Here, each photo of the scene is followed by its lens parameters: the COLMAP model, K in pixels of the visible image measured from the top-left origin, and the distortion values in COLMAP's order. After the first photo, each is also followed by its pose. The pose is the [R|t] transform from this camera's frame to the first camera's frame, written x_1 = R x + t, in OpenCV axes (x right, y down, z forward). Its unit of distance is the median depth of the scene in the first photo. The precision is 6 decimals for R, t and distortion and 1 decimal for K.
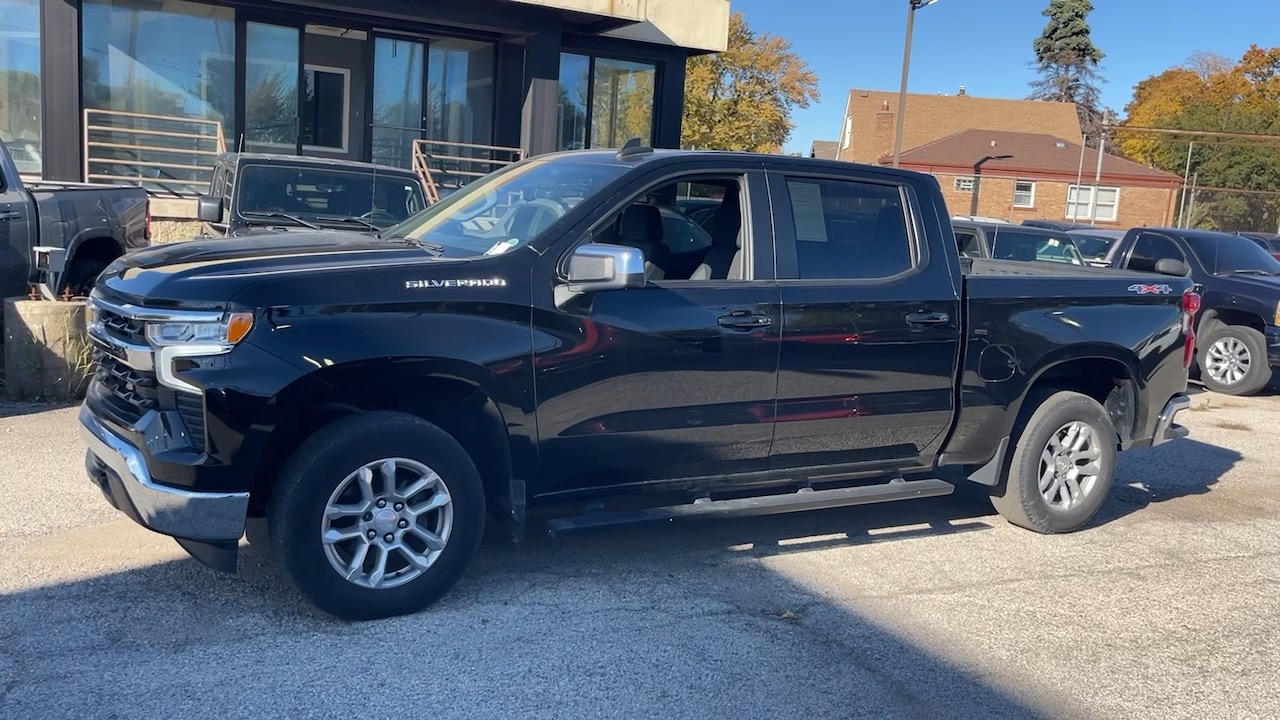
lens RADIAL K [[1113.1, 0, 641.1], [0, 1113.1, 359.1], [0, 0, 1]] dist [0.034988, -0.009537]
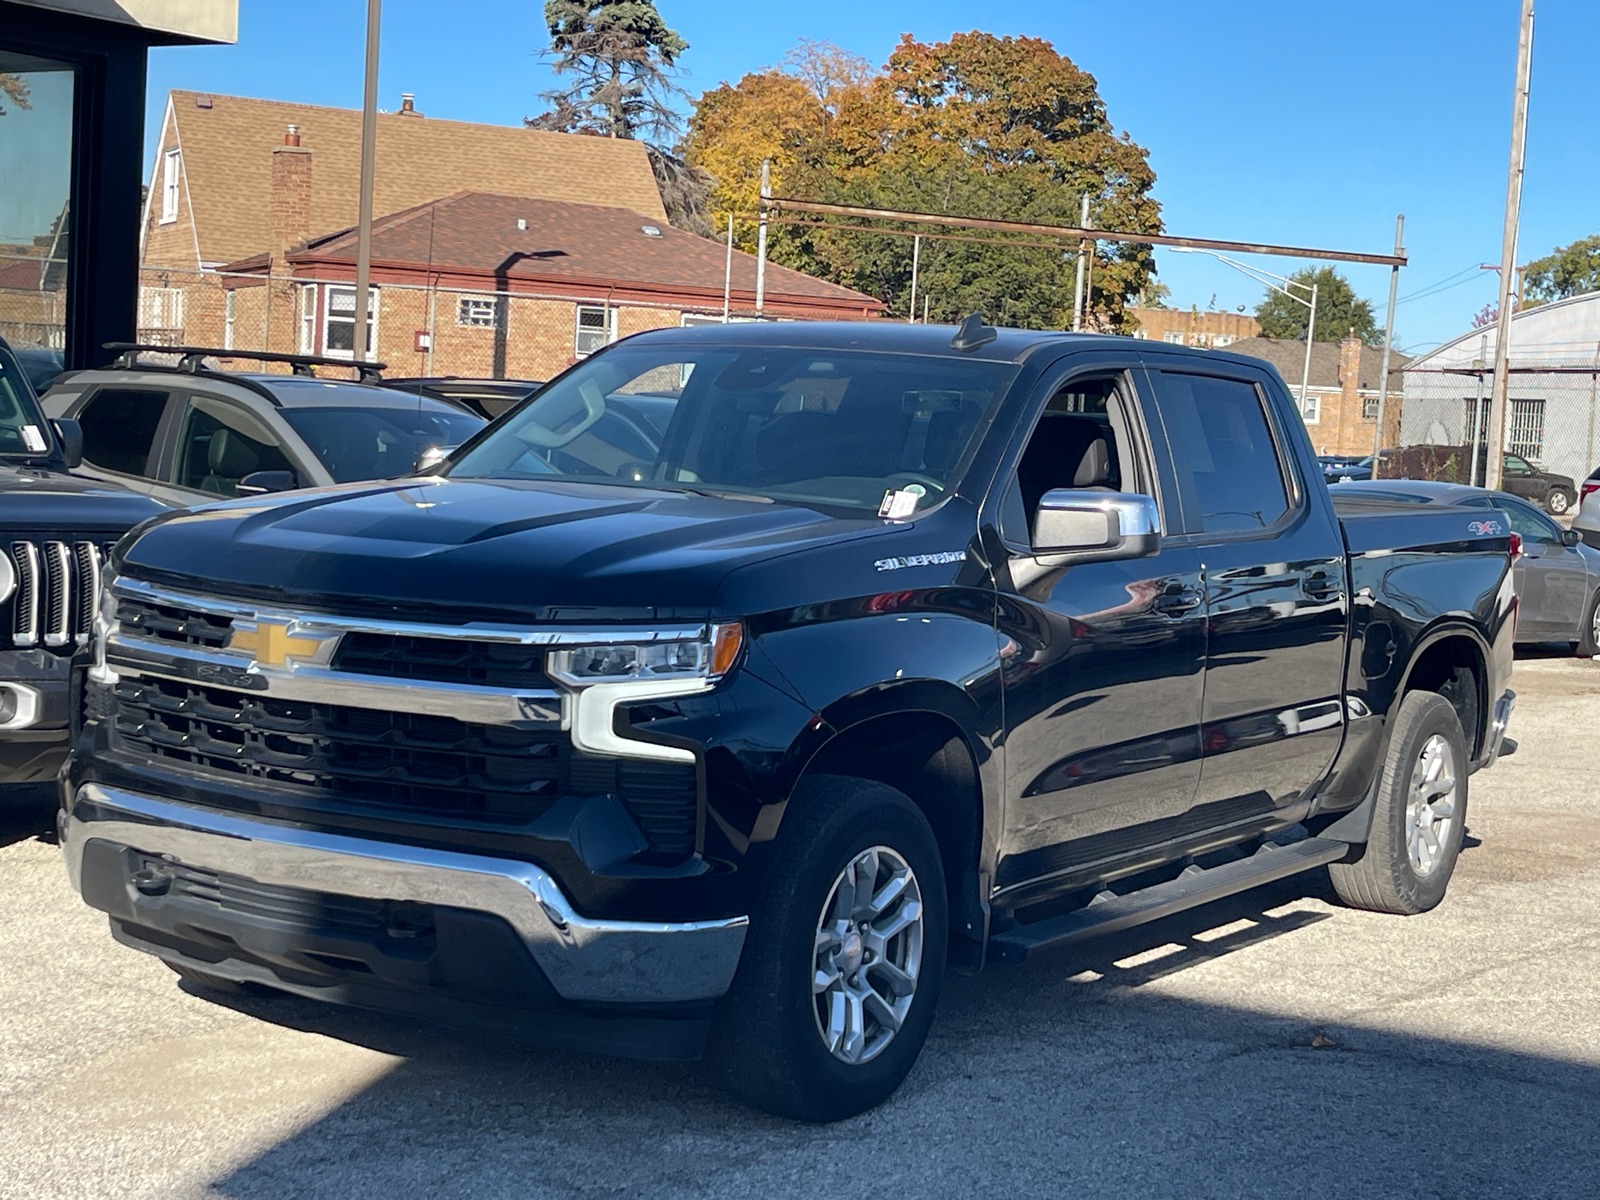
lens RADIAL K [[2606.9, 0, 823.6], [0, 2606.9, 598.7], [0, 0, 1]] dist [0.134310, -0.374478]
pose [[0.885304, -0.047668, 0.462564, -0.619984], [0.065875, 0.997556, -0.023278, -0.011356], [-0.460324, 0.051080, 0.886280, -0.188016]]
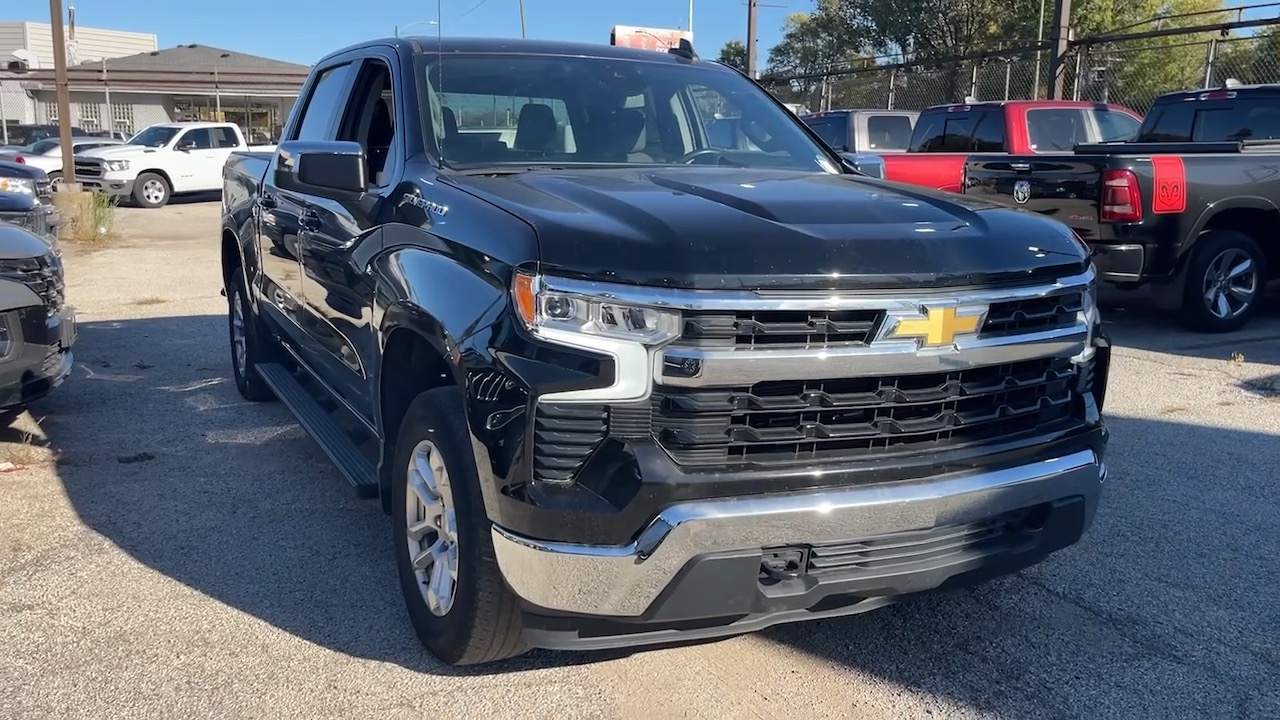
lens RADIAL K [[1113.1, 0, 641.1], [0, 1113.1, 359.1], [0, 0, 1]] dist [0.034988, -0.009537]
pose [[0.044666, -0.243459, 0.968882, -0.798901], [0.119138, 0.964227, 0.236797, -0.136318], [-0.991872, 0.104854, 0.072074, 0.821821]]
